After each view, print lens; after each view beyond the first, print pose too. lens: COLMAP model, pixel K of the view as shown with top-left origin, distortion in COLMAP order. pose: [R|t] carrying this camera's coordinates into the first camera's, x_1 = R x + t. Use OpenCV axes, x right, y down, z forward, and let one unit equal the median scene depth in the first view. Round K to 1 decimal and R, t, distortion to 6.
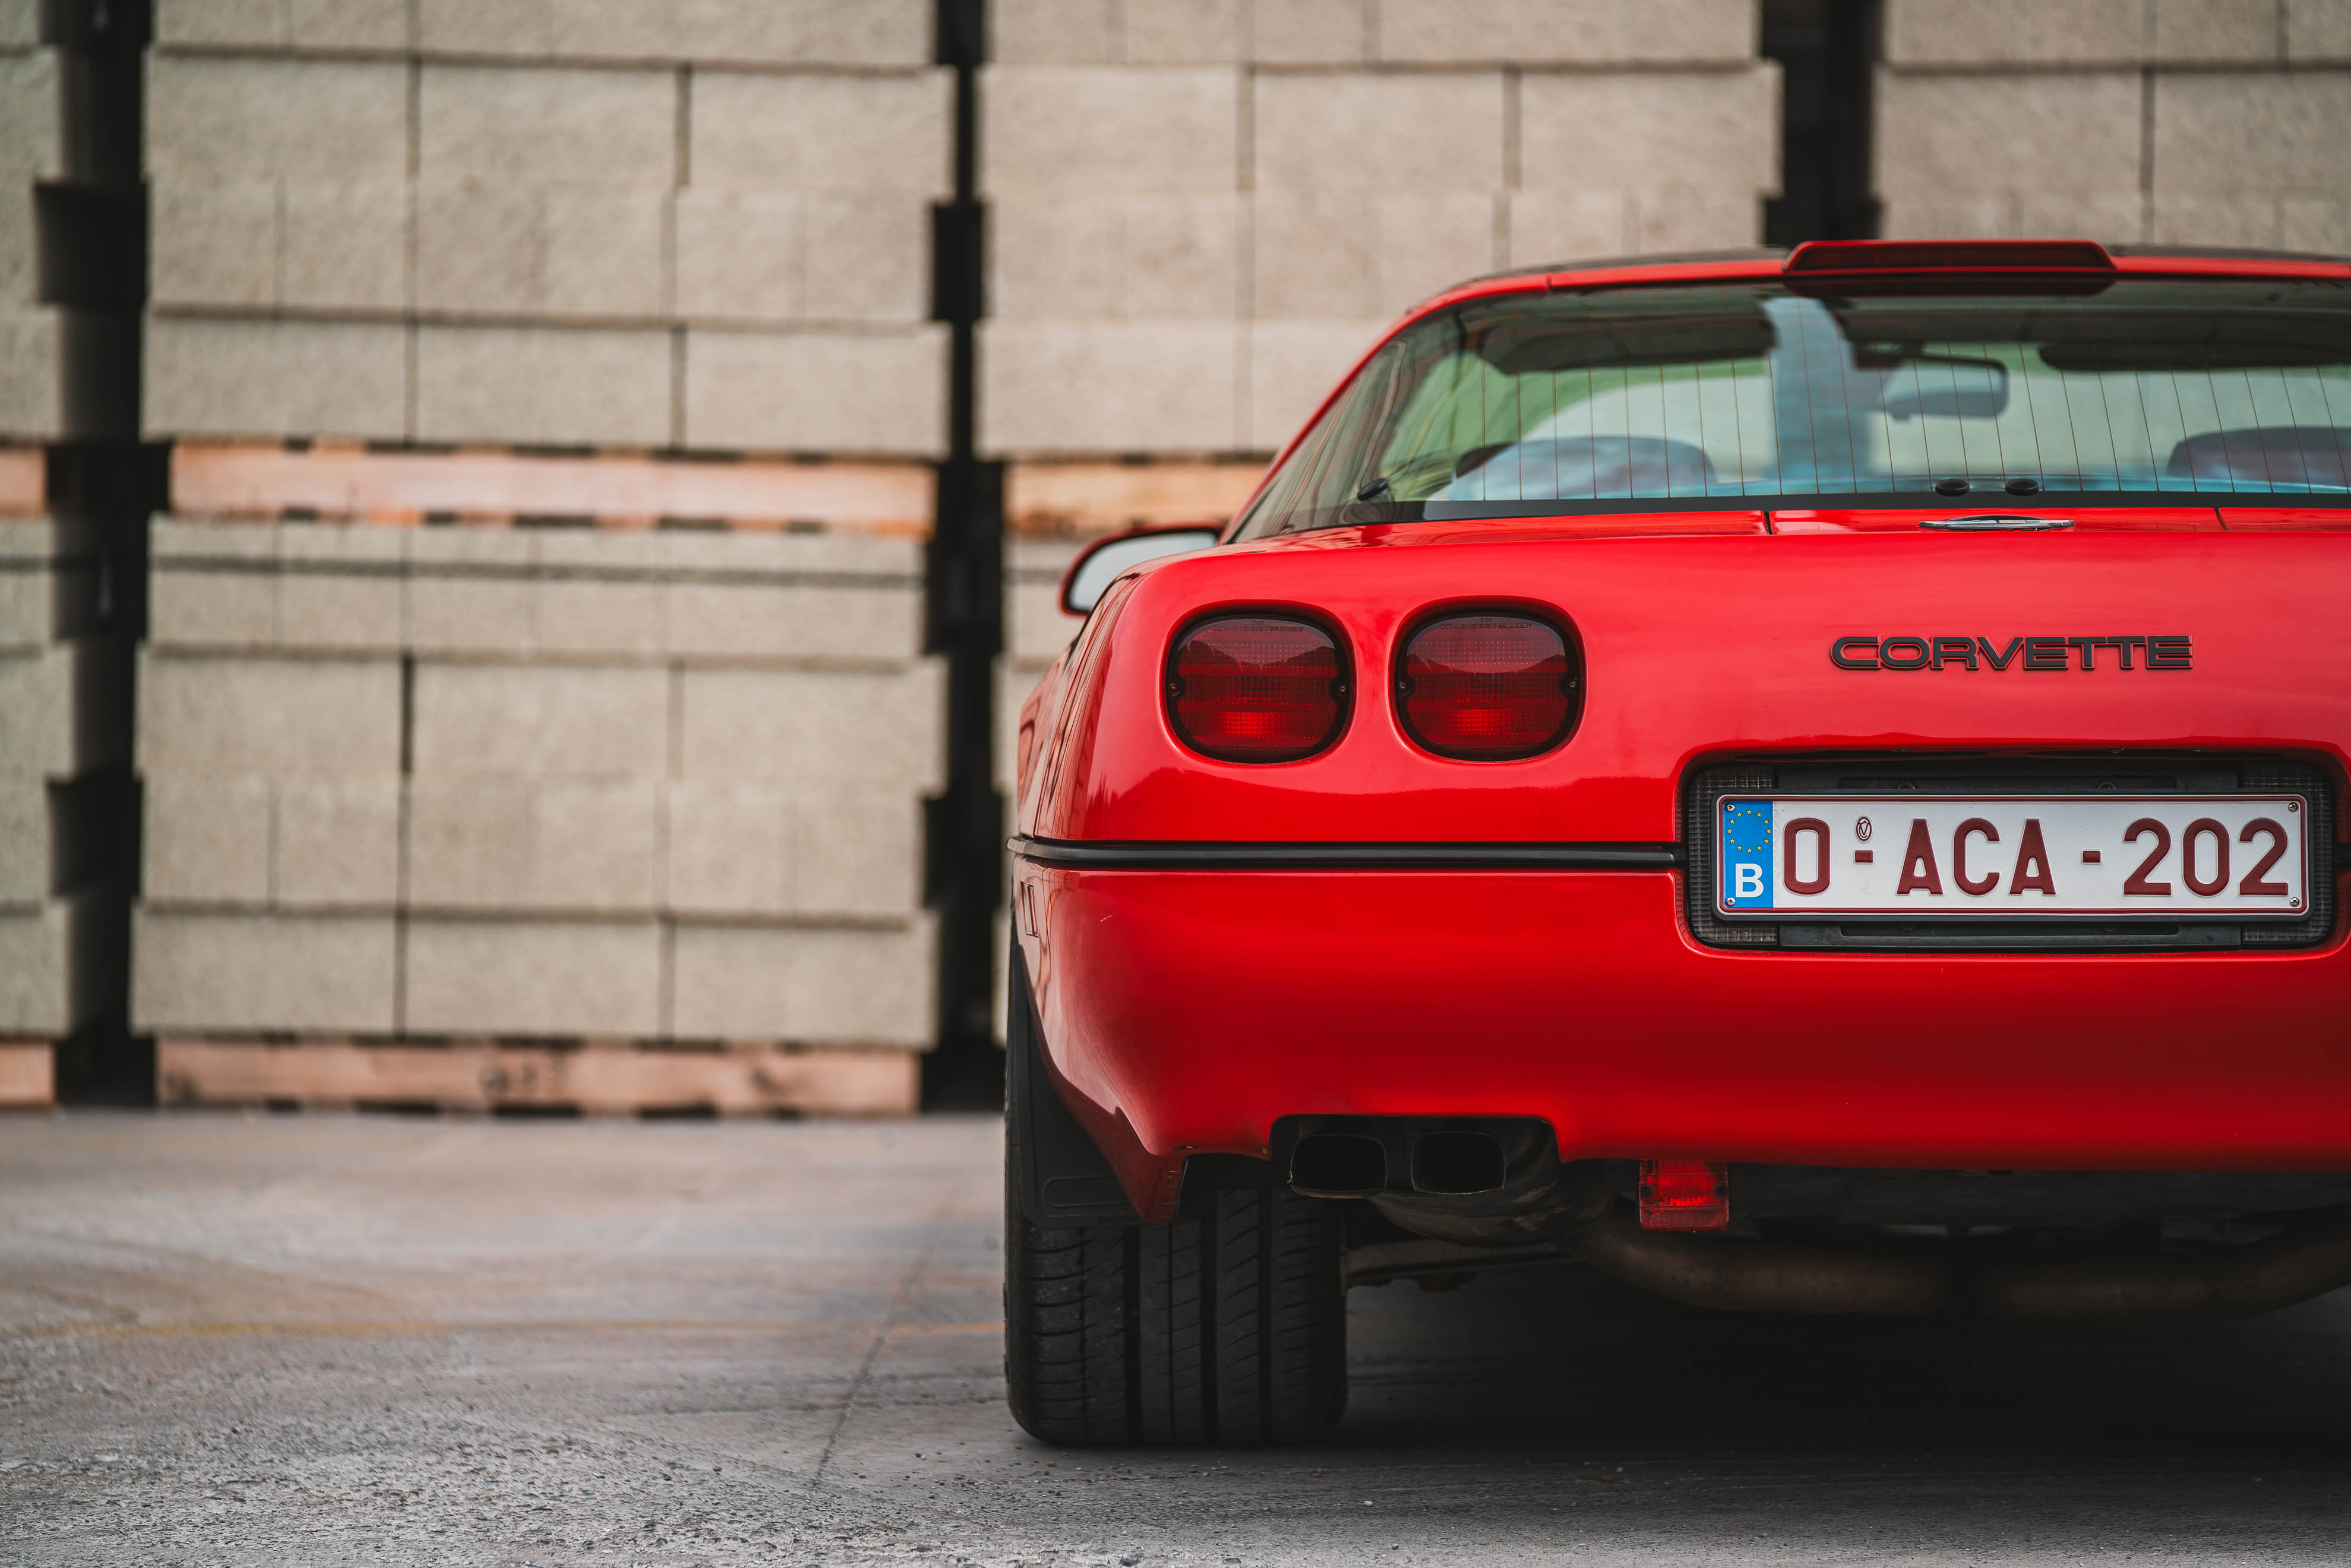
lens RADIAL K [[10176.4, 0, 1175.8], [0, 10176.4, 803.1], [0, 0, 1]] dist [1.063425, 0.000000]
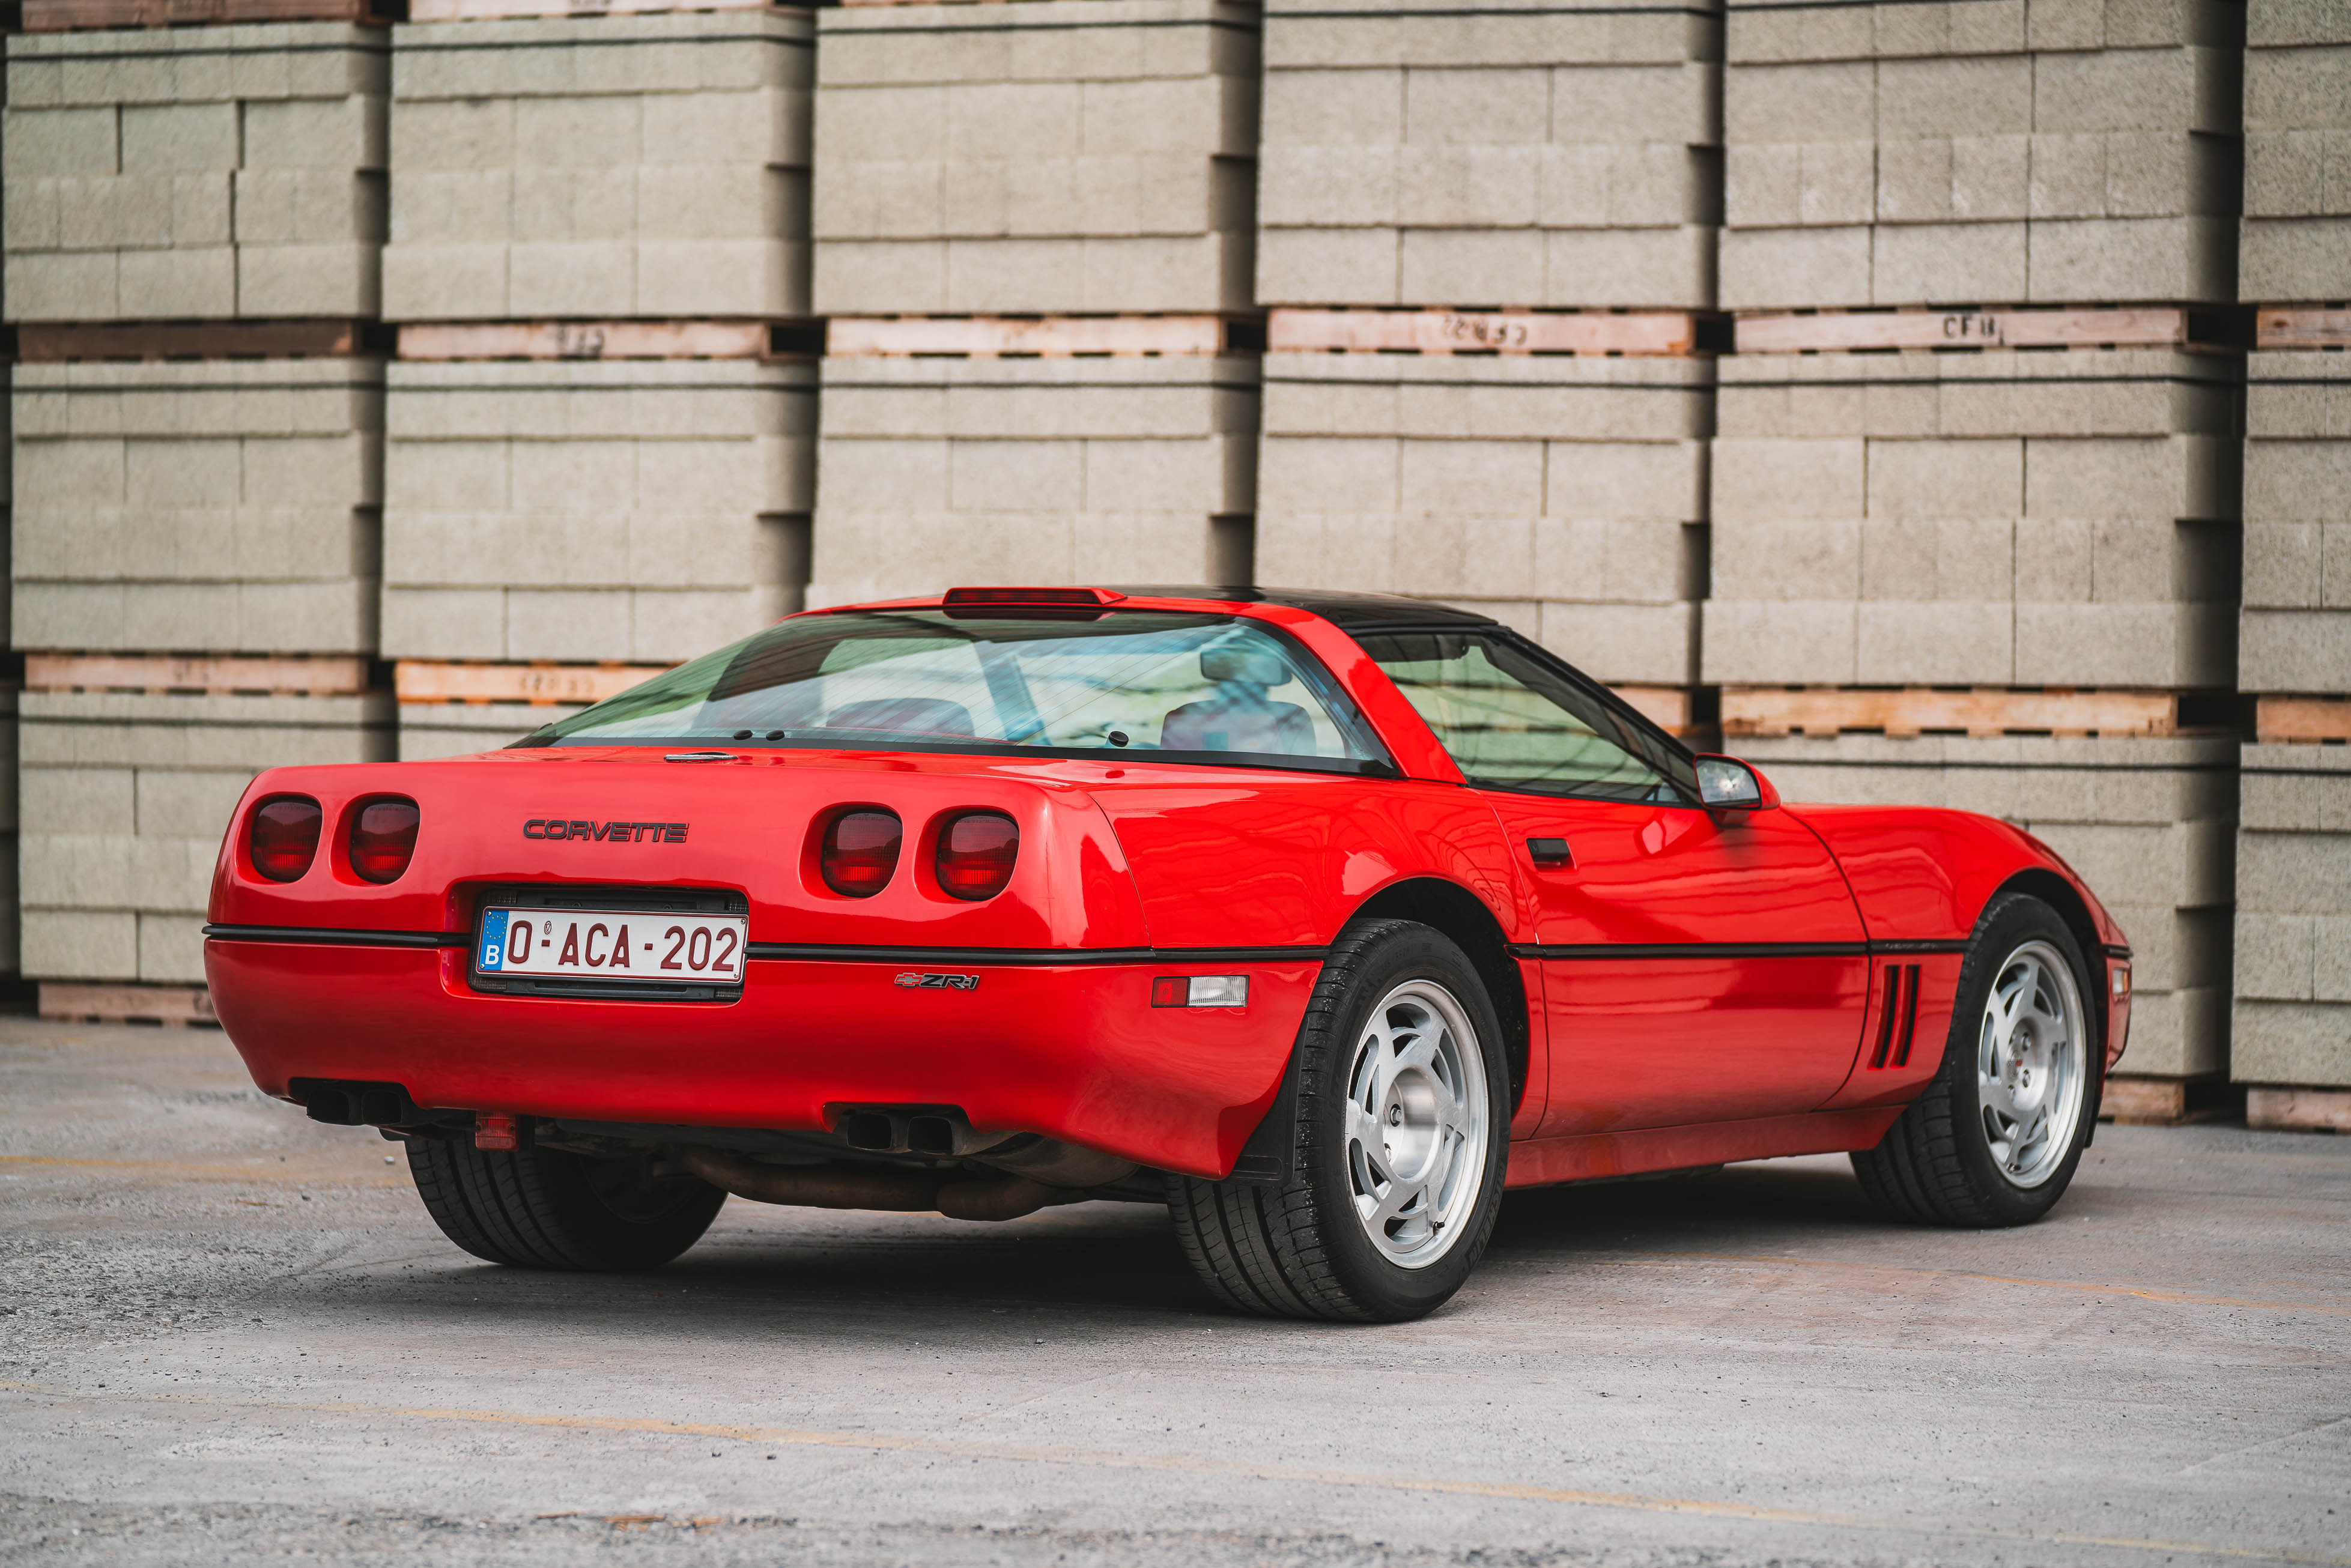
lens RADIAL K [[7705.8, 0, 1156.3], [0, 7705.8, 694.3], [0, 0, 1]] dist [0.040117, 0.000000]
pose [[0.861496, 0.011613, -0.507631, 0.706001], [-0.023070, 0.999601, -0.016284, -0.015709], [0.507239, 0.025739, 0.861421, -0.087349]]
